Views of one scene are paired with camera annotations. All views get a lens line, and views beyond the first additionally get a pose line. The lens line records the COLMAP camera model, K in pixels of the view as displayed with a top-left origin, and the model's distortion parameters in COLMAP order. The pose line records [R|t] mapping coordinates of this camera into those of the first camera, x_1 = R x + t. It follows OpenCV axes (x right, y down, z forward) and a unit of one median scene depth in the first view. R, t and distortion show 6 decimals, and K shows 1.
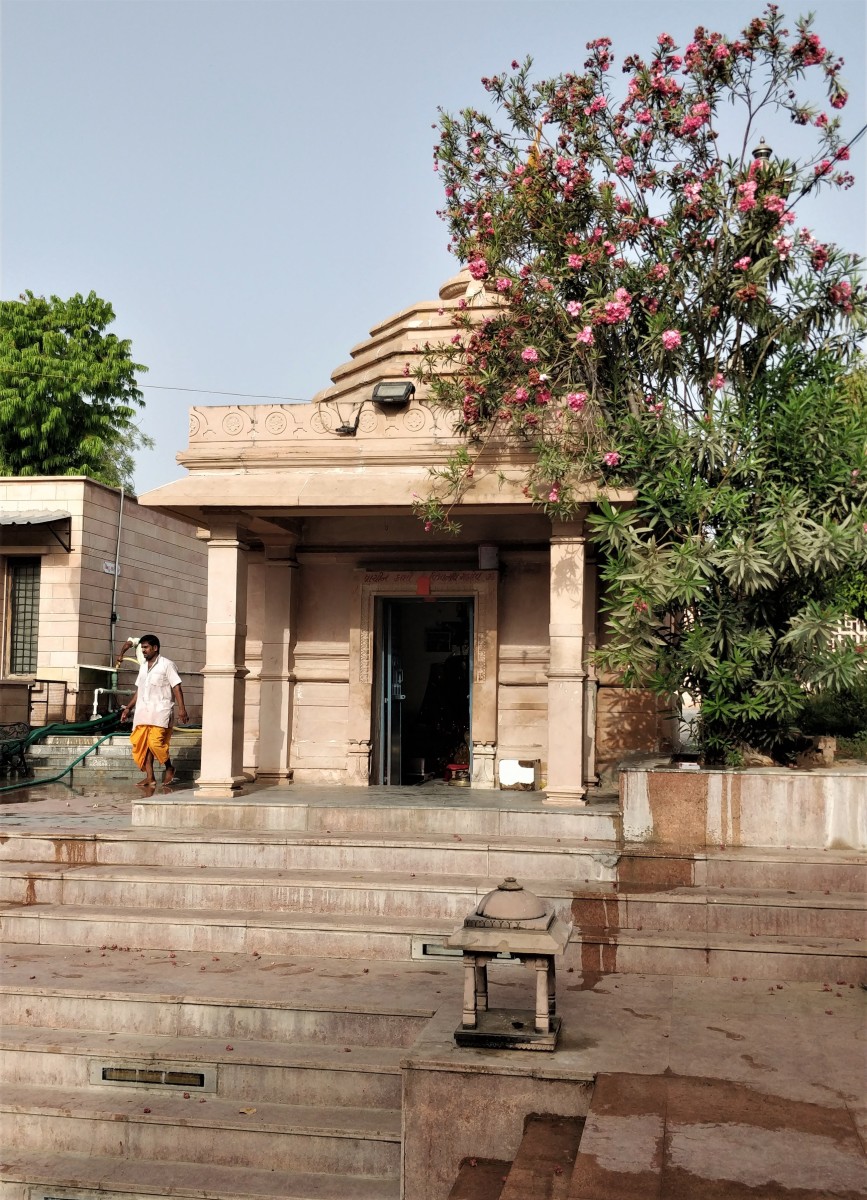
lens RADIAL K [[1290.9, 0, 440.8], [0, 1290.9, 595.8], [0, 0, 1]] dist [0.020980, 0.000000]
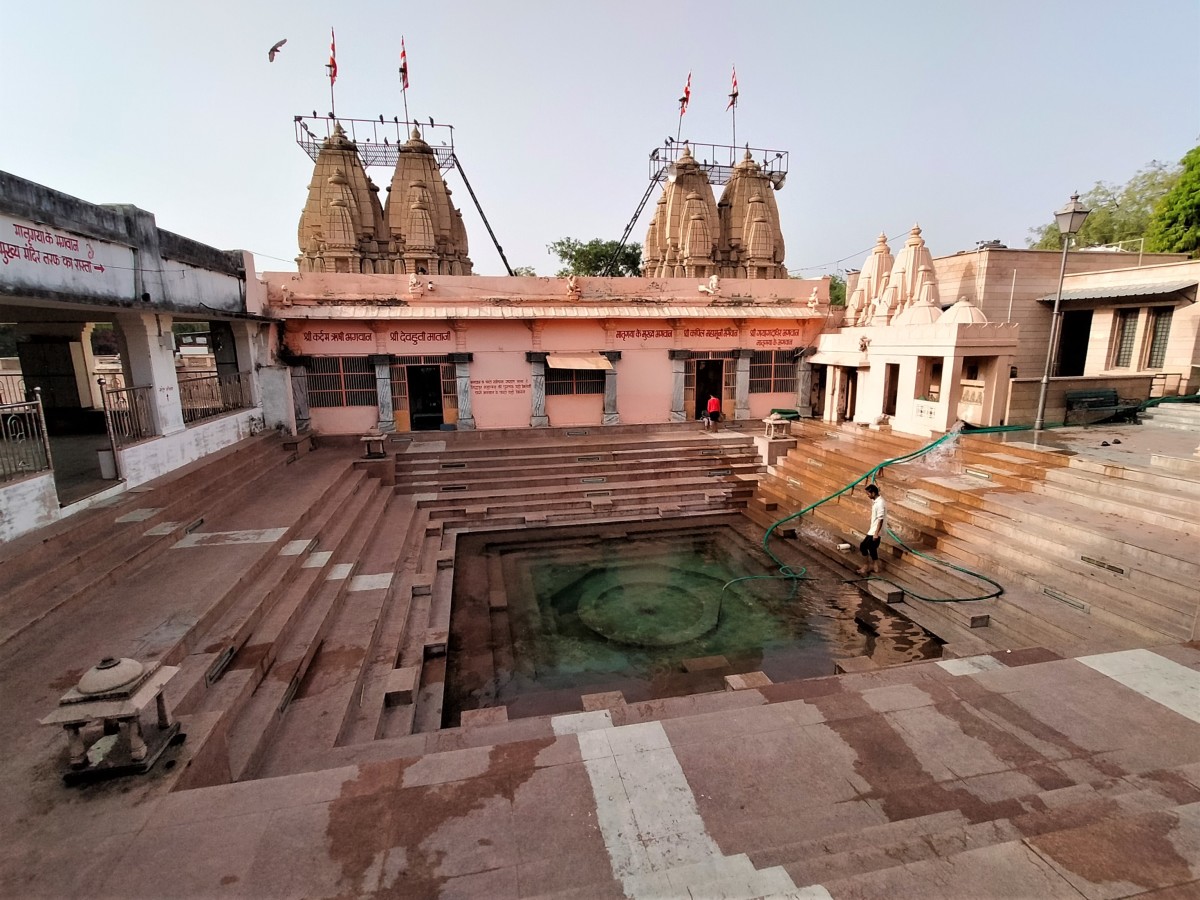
lens RADIAL K [[549.2, 0, 591.9], [0, 549.2, 457.7], [0, 0, 1]] dist [-0.009371, -0.000437]
pose [[0.391302, 0.163062, -0.905701, 0.332925], [0.087257, 0.973168, 0.212908, -0.169958], [0.916116, -0.162340, 0.366574, -0.332524]]
